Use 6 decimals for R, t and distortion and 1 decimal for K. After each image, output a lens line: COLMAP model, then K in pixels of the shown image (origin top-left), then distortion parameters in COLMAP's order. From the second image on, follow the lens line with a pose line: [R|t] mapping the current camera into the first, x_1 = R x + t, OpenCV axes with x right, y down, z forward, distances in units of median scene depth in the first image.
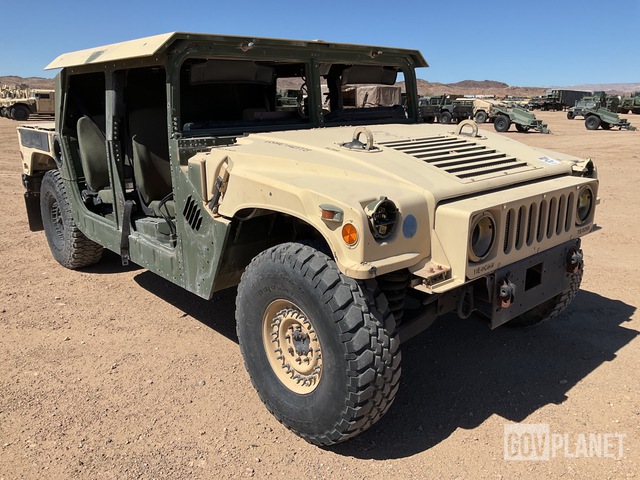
lens RADIAL K [[540.3, 0, 320.0], [0, 540.3, 240.0], [0, 0, 1]] dist [0.000518, -0.004572]
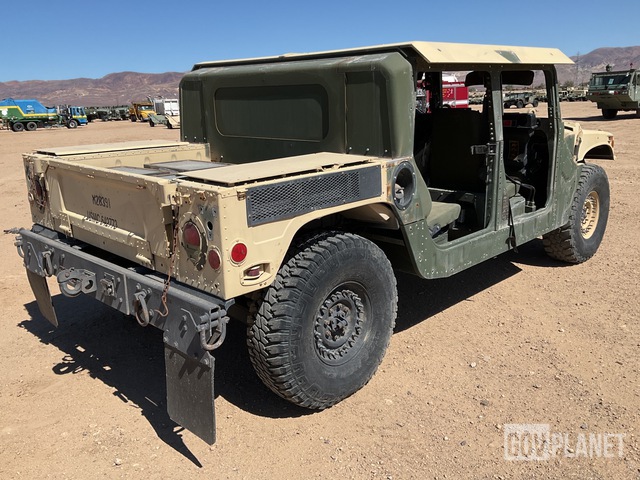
lens RADIAL K [[569.3, 0, 320.0], [0, 569.3, 240.0], [0, 0, 1]] dist [0.002888, -0.001306]
pose [[-0.068106, -0.248617, 0.966205, -1.825999], [0.290682, 0.921491, 0.257601, -0.491218], [-0.954393, 0.298402, 0.009509, 1.740981]]
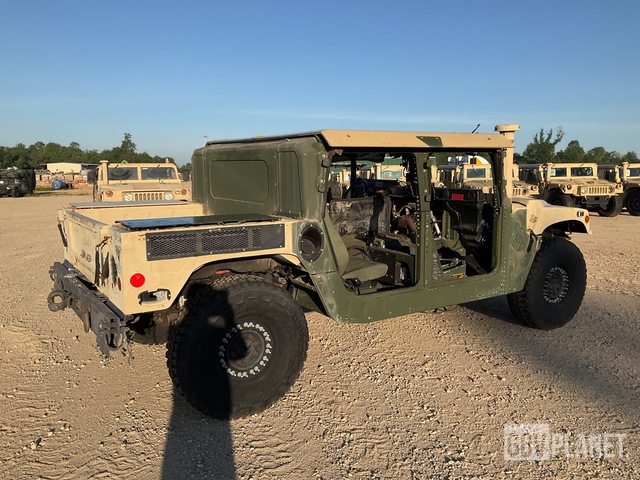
lens RADIAL K [[547.2, 0, 329.8], [0, 547.2, 241.1], [0, 0, 1]] dist [0.269278, -0.000462]
pose [[0.126712, -0.132798, 0.983010, -2.056718], [0.264191, 0.959721, 0.095597, -0.375480], [-0.956110, 0.247589, 0.156692, 1.314199]]
